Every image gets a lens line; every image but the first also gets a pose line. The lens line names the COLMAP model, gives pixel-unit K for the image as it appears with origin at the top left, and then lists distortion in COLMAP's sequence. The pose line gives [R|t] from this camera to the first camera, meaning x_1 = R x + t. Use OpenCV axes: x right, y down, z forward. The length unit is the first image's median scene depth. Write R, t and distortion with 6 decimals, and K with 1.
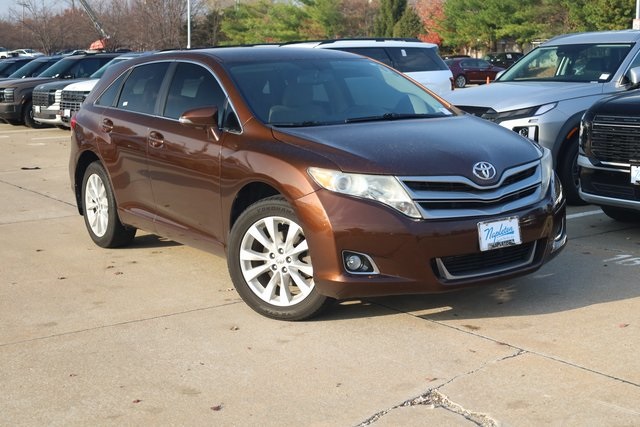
lens RADIAL K [[910.6, 0, 321.1], [0, 910.6, 213.9], [0, 0, 1]] dist [-0.009987, 0.000000]
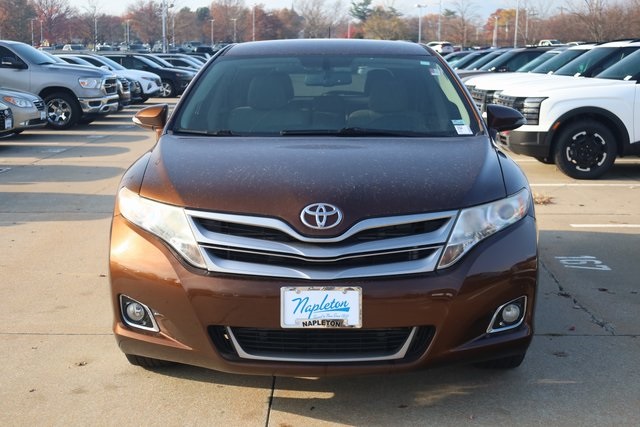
lens RADIAL K [[910.6, 0, 320.0], [0, 910.6, 212.9], [0, 0, 1]] dist [-0.009987, 0.000000]
pose [[0.829725, 0.120028, -0.545115, 0.565607], [-0.116474, 0.992338, 0.041215, -0.079416], [0.545885, 0.029295, 0.837348, 0.408210]]
